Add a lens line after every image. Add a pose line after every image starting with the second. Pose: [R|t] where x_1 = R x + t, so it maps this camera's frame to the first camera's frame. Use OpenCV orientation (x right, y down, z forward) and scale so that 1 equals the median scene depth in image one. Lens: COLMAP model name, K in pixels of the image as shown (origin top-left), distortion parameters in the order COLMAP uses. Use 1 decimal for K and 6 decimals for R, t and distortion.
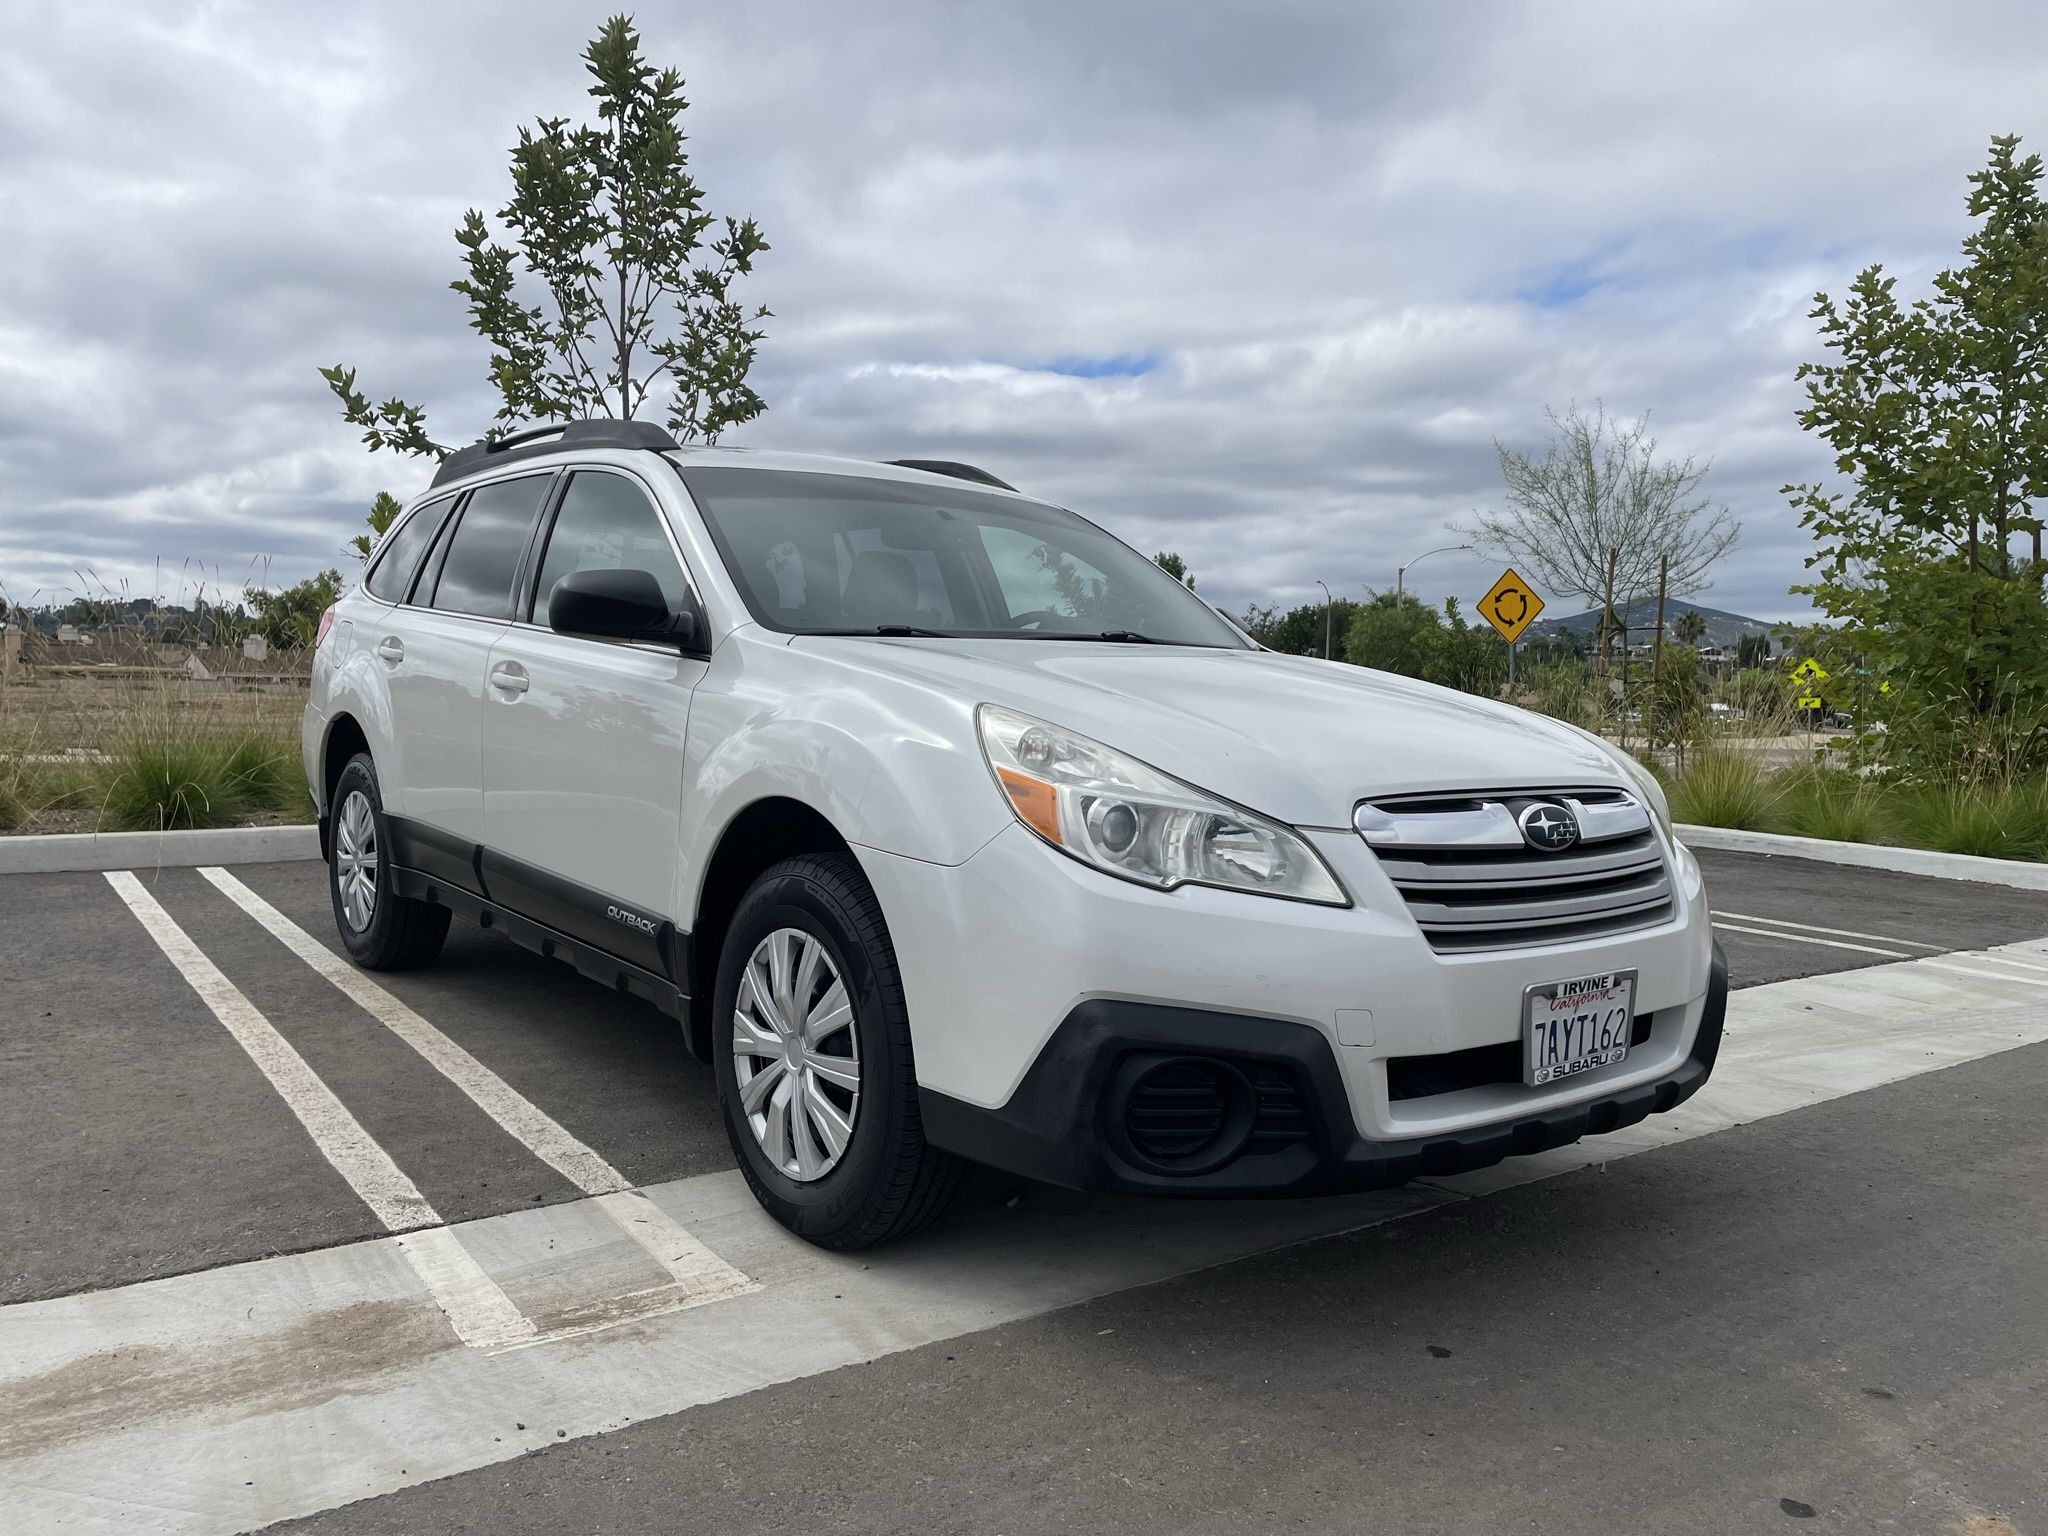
lens RADIAL K [[1557.8, 0, 1024.0], [0, 1557.8, 768.0], [0, 0, 1]] dist [-0.006360, -0.004987]
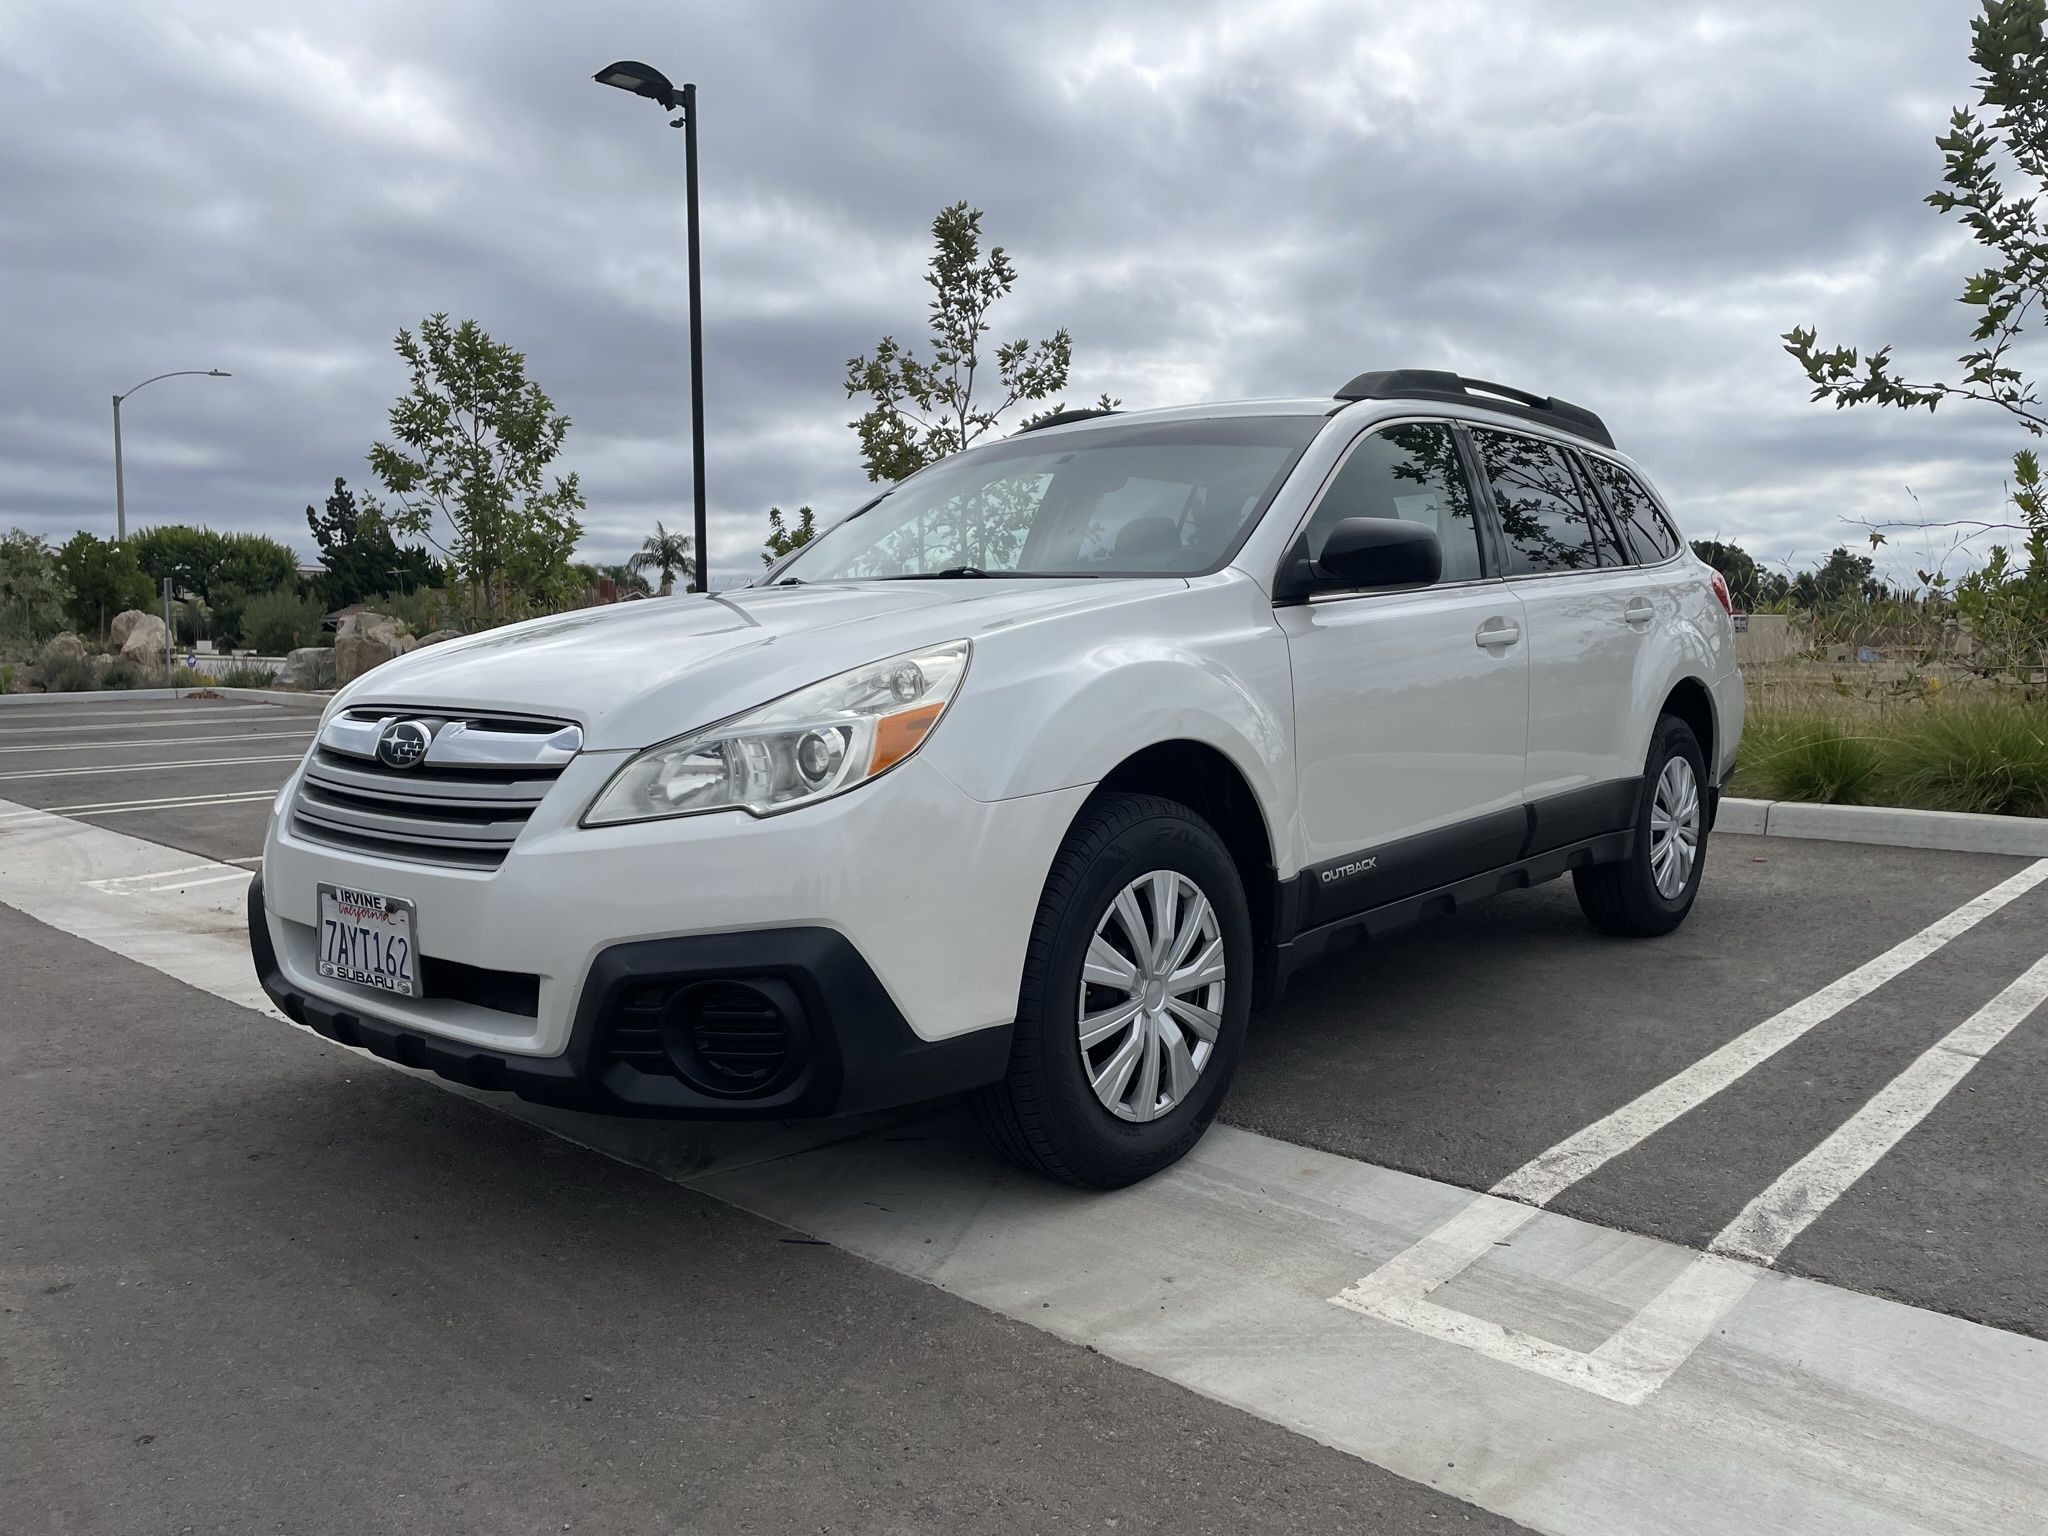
lens RADIAL K [[1557.8, 0, 1024.0], [0, 1557.8, 768.0], [0, 0, 1]] dist [-0.006360, -0.004987]
pose [[0.211152, 0.056855, -0.975798, 1.401913], [-0.055813, 0.997379, 0.046035, -0.015922], [0.975859, 0.044742, 0.213772, 1.171883]]
